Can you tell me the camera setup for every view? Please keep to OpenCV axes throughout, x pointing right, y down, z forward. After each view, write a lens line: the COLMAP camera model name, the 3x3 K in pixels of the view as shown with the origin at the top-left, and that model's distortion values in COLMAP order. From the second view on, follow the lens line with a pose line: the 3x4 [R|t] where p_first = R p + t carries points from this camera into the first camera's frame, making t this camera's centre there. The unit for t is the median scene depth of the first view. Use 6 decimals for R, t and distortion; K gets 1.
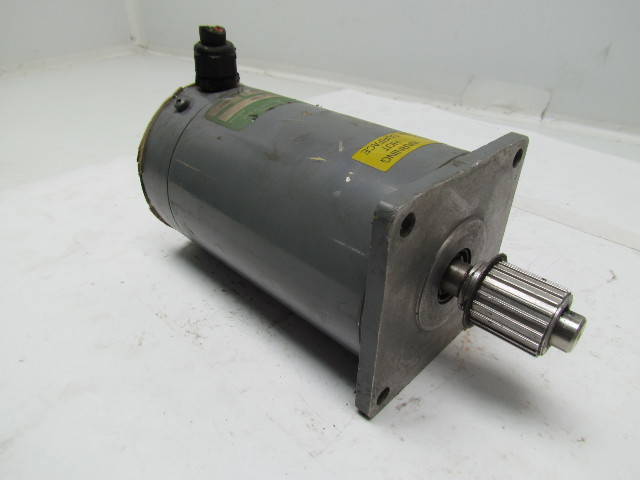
lens RADIAL K [[460.7, 0, 319.6], [0, 460.7, 236.5], [0, 0, 1]] dist [-0.004111, -0.034576]
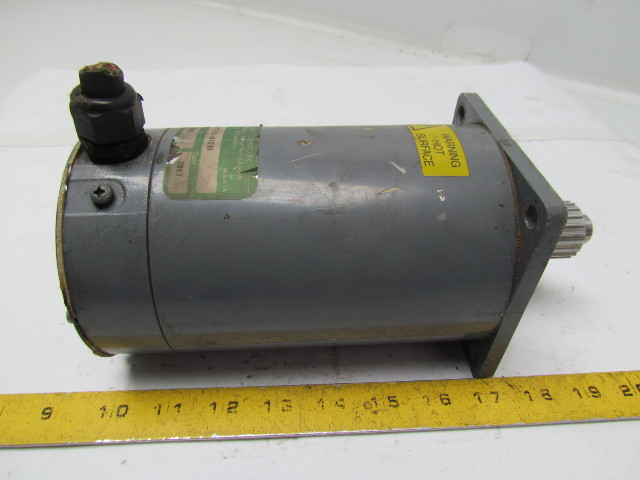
lens RADIAL K [[460.7, 0, 319.6], [0, 460.7, 236.5], [0, 0, 1]] dist [-0.004111, -0.034576]
pose [[0.683893, -0.468061, 0.559651, -0.644424], [0.386482, 0.883033, 0.266240, -0.384762], [-0.618807, 0.034215, 0.784797, 0.396809]]
